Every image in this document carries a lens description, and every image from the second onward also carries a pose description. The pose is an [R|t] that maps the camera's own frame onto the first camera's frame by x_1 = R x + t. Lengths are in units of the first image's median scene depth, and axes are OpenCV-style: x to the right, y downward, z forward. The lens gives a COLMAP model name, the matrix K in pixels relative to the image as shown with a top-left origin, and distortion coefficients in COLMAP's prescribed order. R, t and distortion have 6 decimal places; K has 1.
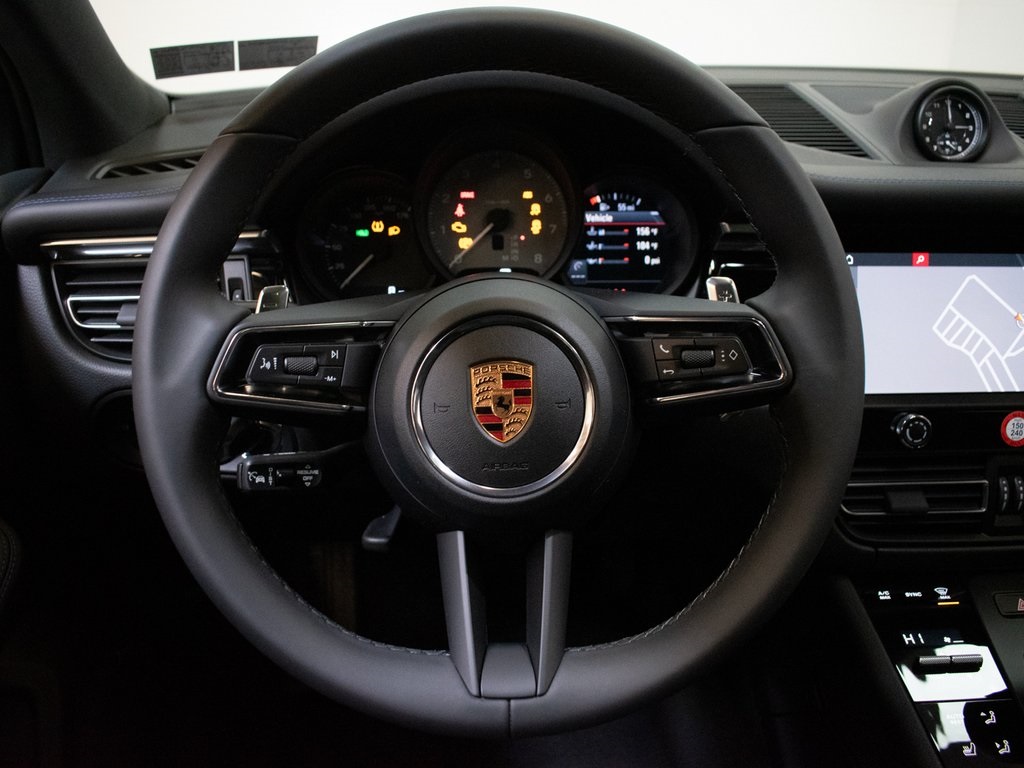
lens RADIAL K [[891.3, 0, 512.0], [0, 891.3, 384.0], [0, 0, 1]] dist [-0.097764, 0.000278]
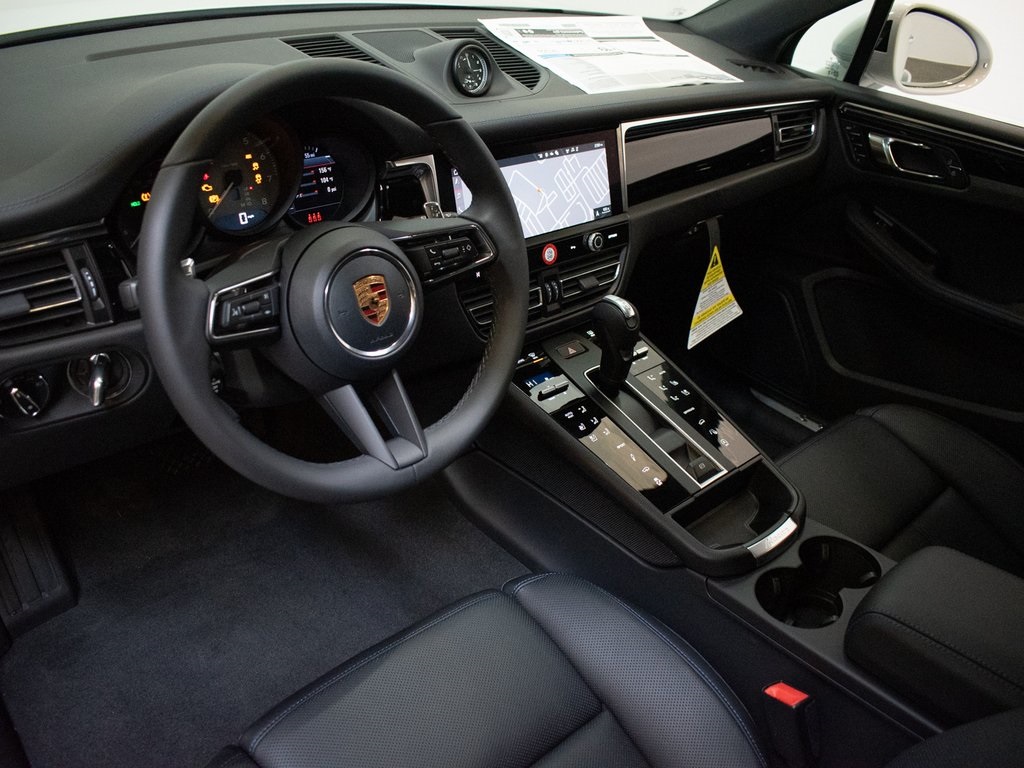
lens RADIAL K [[891.3, 0, 512.0], [0, 891.3, 384.0], [0, 0, 1]] dist [-0.097764, 0.000278]
pose [[0.744927, -0.280612, 0.605261, -0.635556], [0.173470, 0.957504, 0.230421, -0.124667], [-0.644199, -0.066652, 0.761949, -0.344060]]
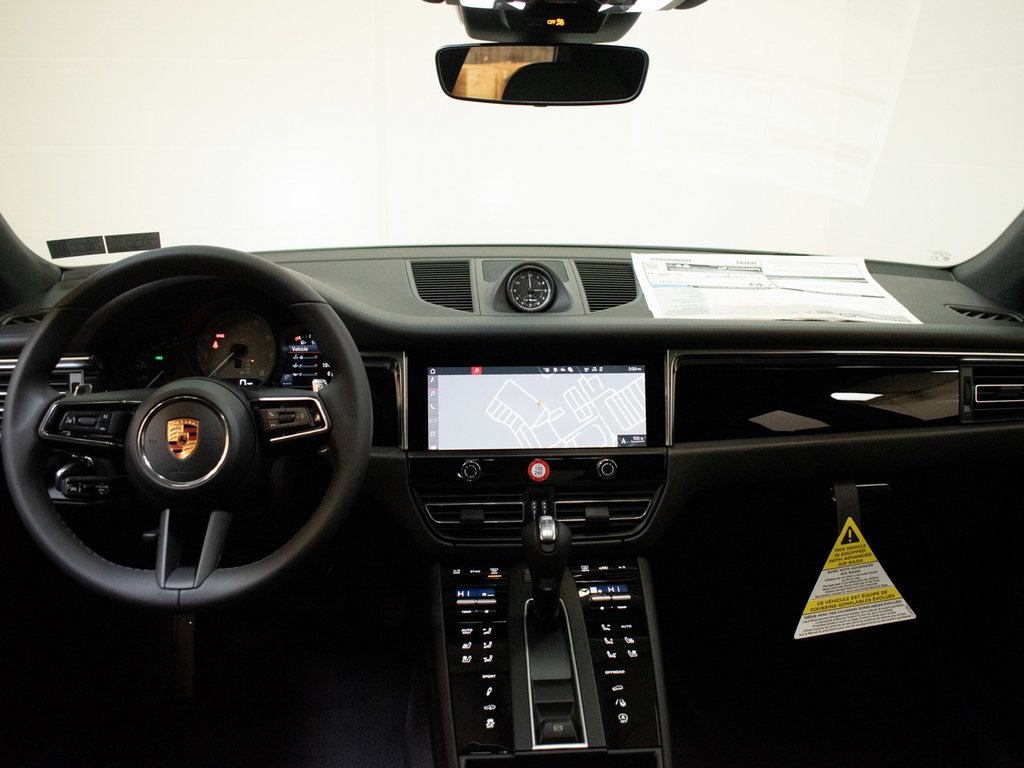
lens RADIAL K [[934.7, 0, 541.6], [0, 934.7, 379.7], [0, 0, 1]] dist [-0.093778, 0.005416]
pose [[0.998589, -0.002331, 0.053049, 0.493860], [0.010441, 0.988150, -0.153135, 0.154640], [-0.052063, 0.153473, 0.986780, -0.803168]]
